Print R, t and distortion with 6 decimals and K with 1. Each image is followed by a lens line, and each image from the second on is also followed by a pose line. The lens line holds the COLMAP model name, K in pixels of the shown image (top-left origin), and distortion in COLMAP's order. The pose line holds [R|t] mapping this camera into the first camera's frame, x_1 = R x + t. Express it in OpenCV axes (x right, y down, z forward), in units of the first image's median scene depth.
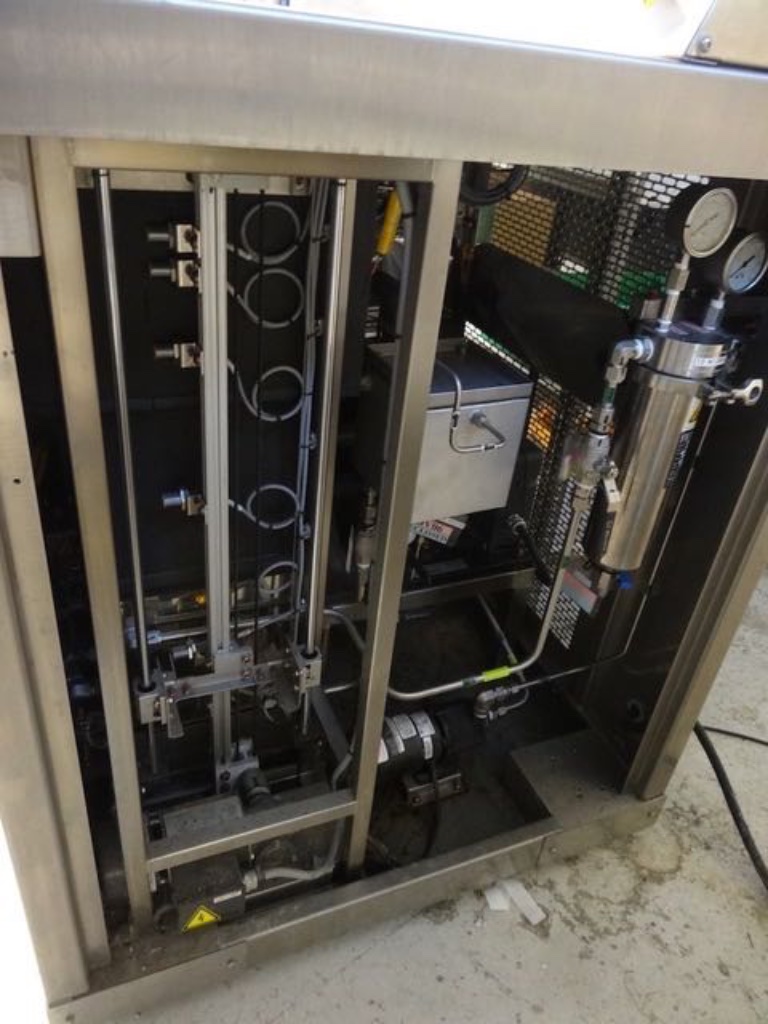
lens RADIAL K [[758.2, 0, 381.3], [0, 758.2, 514.6], [0, 0, 1]] dist [-0.015875, 0.011324]
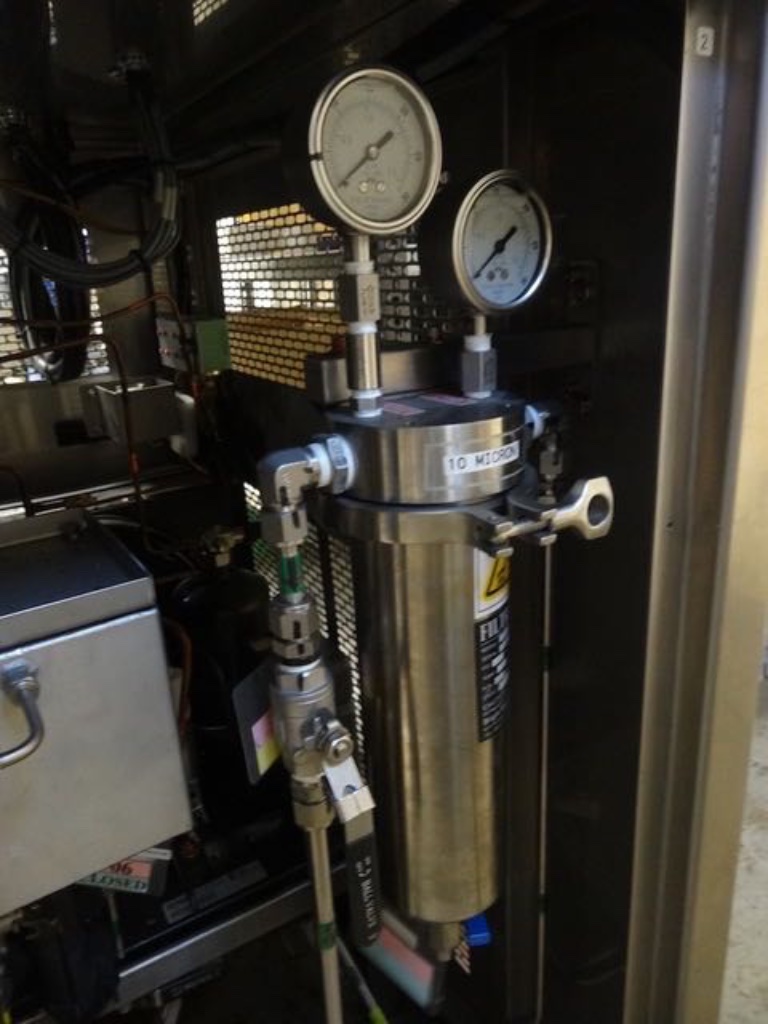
lens RADIAL K [[758.2, 0, 384.1], [0, 758.2, 506.1], [0, 0, 1]] dist [-0.015875, 0.011324]
pose [[0.979045, -0.184623, 0.085937, 0.331753], [0.199562, 0.953877, -0.224264, -0.088045], [-0.040569, 0.236714, 0.970732, 0.572706]]
